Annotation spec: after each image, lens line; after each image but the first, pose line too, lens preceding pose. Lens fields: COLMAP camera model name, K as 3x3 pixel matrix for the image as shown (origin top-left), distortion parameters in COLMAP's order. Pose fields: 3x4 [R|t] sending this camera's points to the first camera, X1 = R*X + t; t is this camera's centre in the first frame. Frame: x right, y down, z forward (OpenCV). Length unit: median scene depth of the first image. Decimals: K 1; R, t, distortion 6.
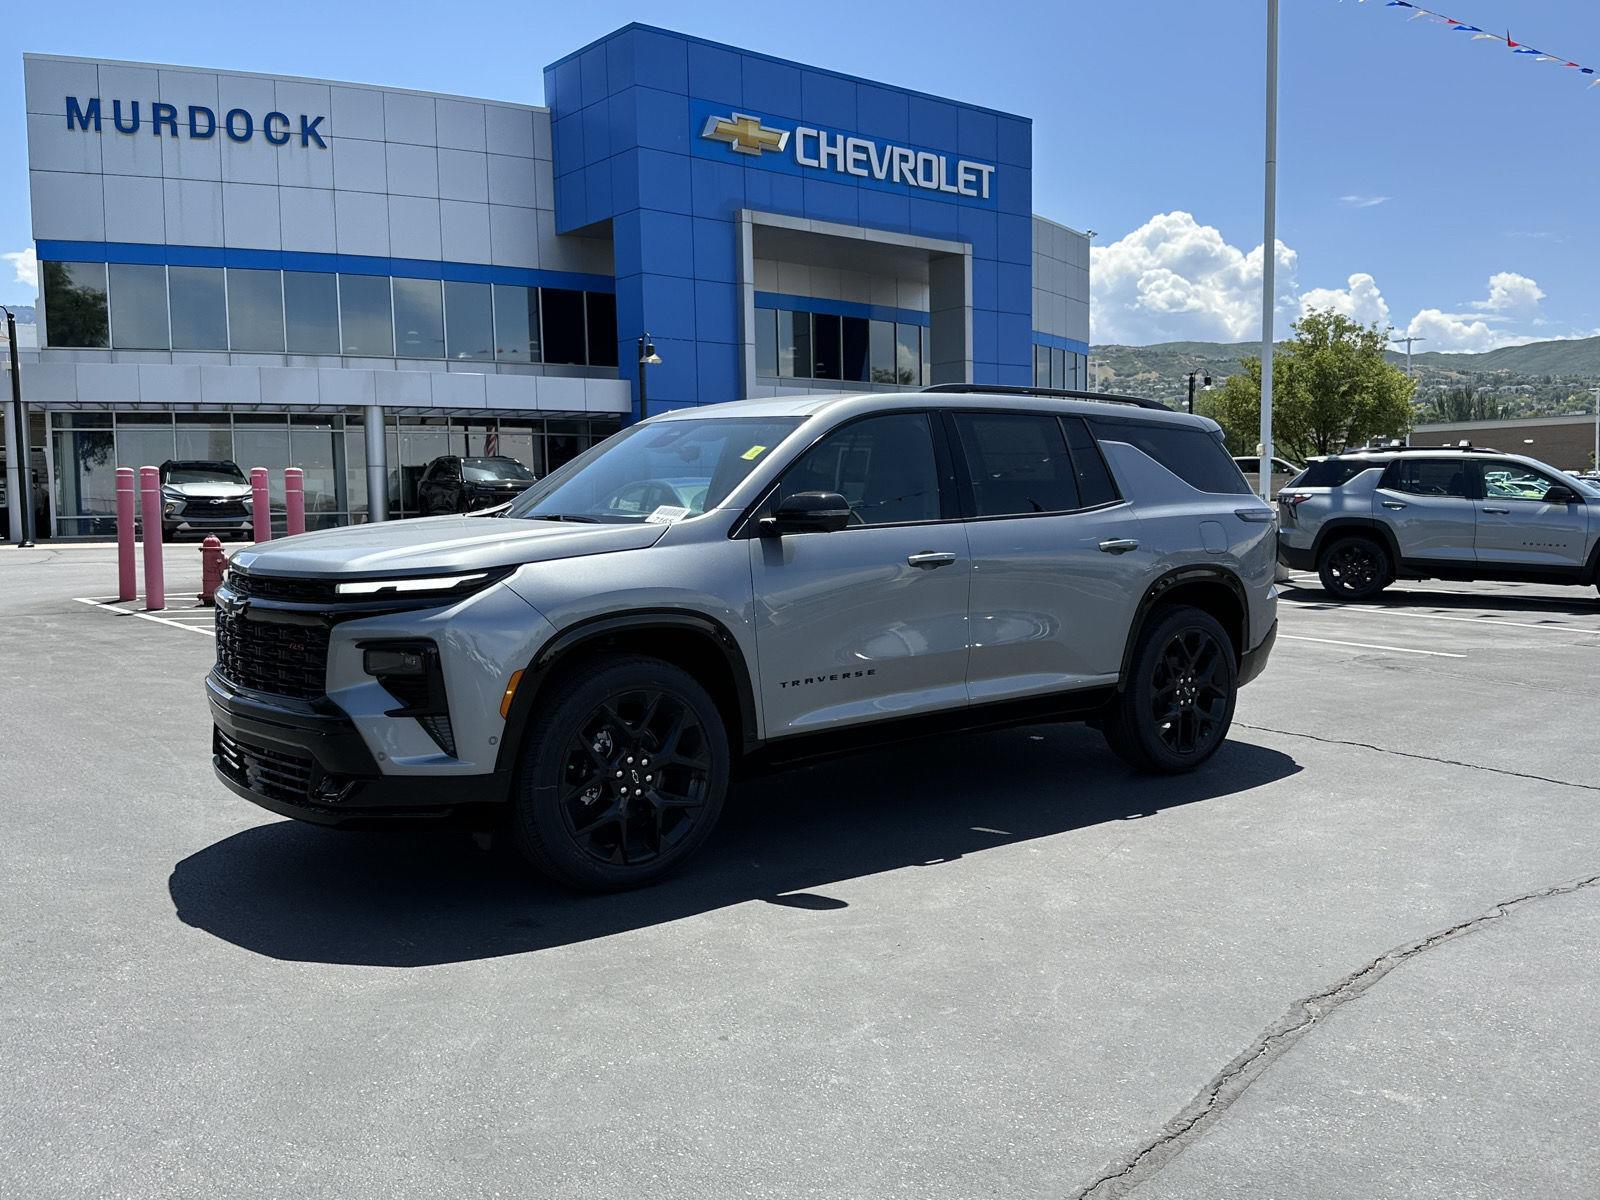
lens RADIAL K [[1394.7, 0, 811.5], [0, 1394.7, 599.0], [0, 0, 1]] dist [0.115317, -0.213208]
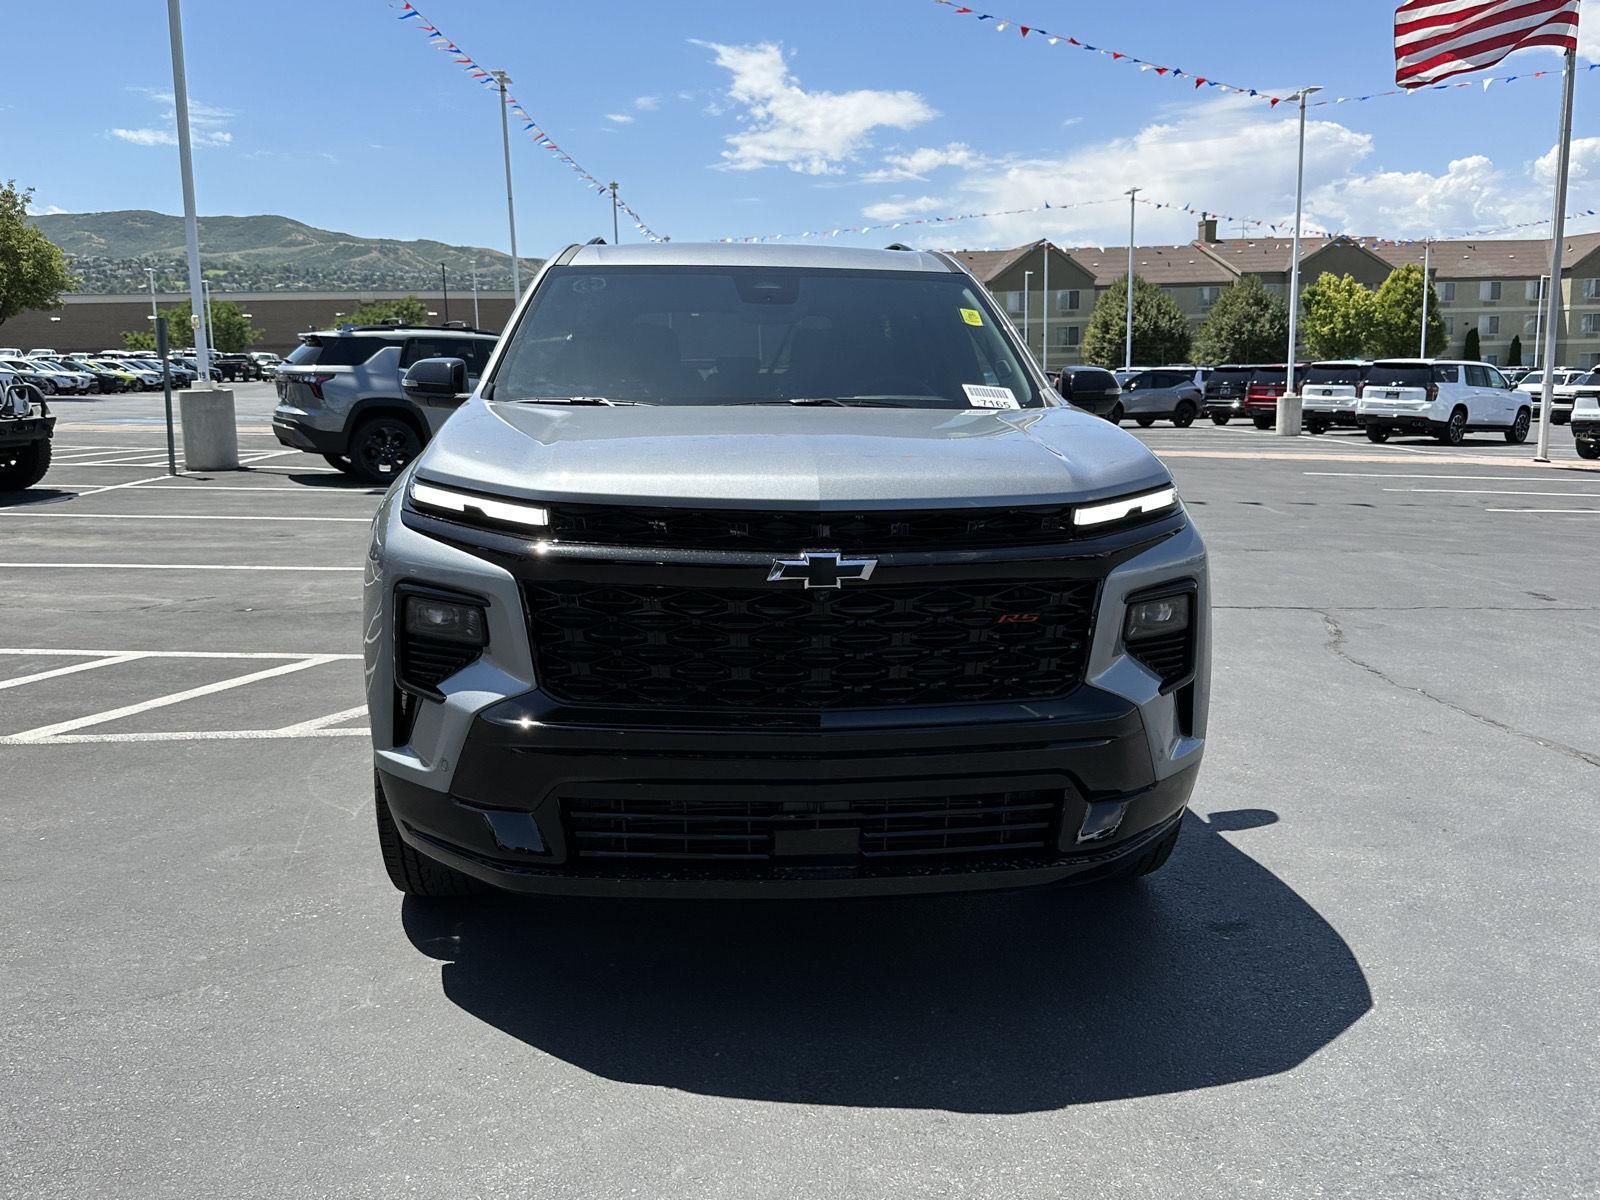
lens RADIAL K [[1394.7, 0, 811.2], [0, 1394.7, 608.7], [0, 0, 1]] dist [0.115317, -0.213208]
pose [[0.557722, -0.135402, 0.818909, -0.264306], [0.061052, 0.990624, 0.122214, -0.014597], [-0.827779, -0.018166, 0.560760, 0.212282]]
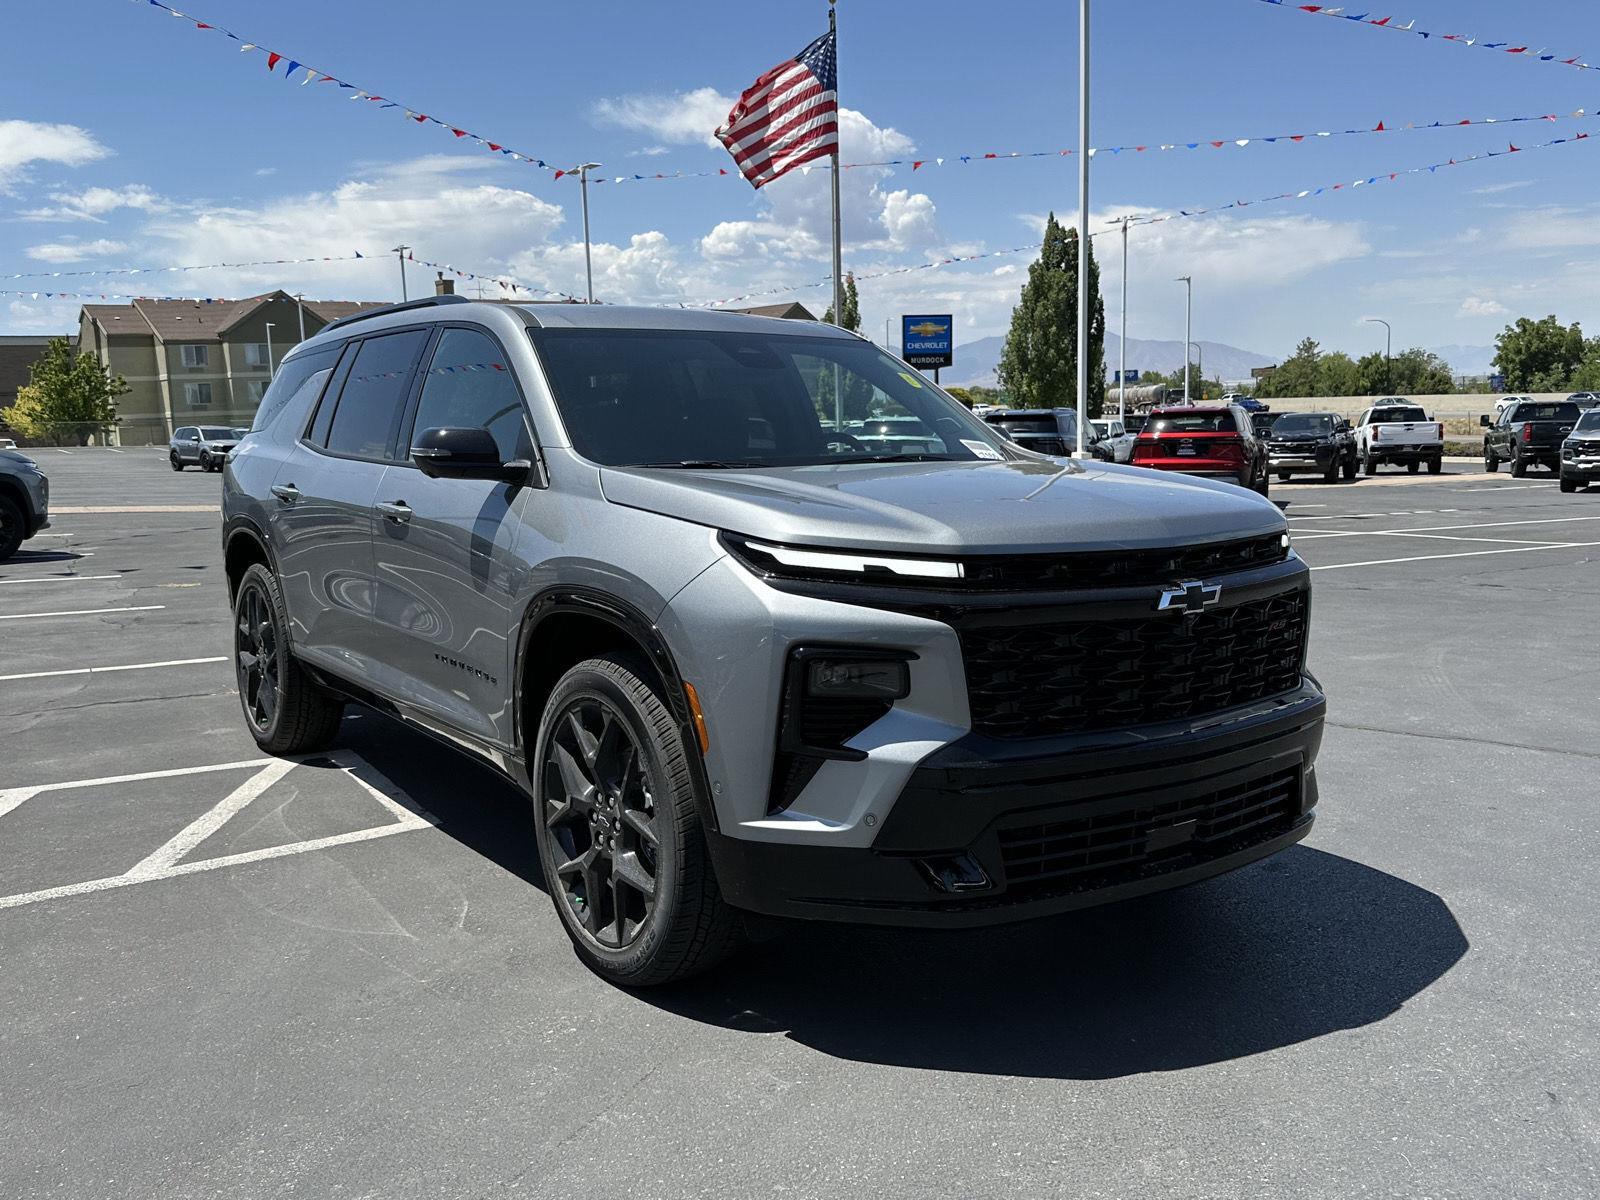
lens RADIAL K [[1394.7, 0, 806.6], [0, 1394.7, 604.4], [0, 0, 1]] dist [0.115317, -0.213208]
pose [[0.061420, -0.128236, 0.989840, -0.323791], [0.093143, 0.988121, 0.122234, -0.026662], [-0.993756, 0.084689, 0.072635, 0.345760]]
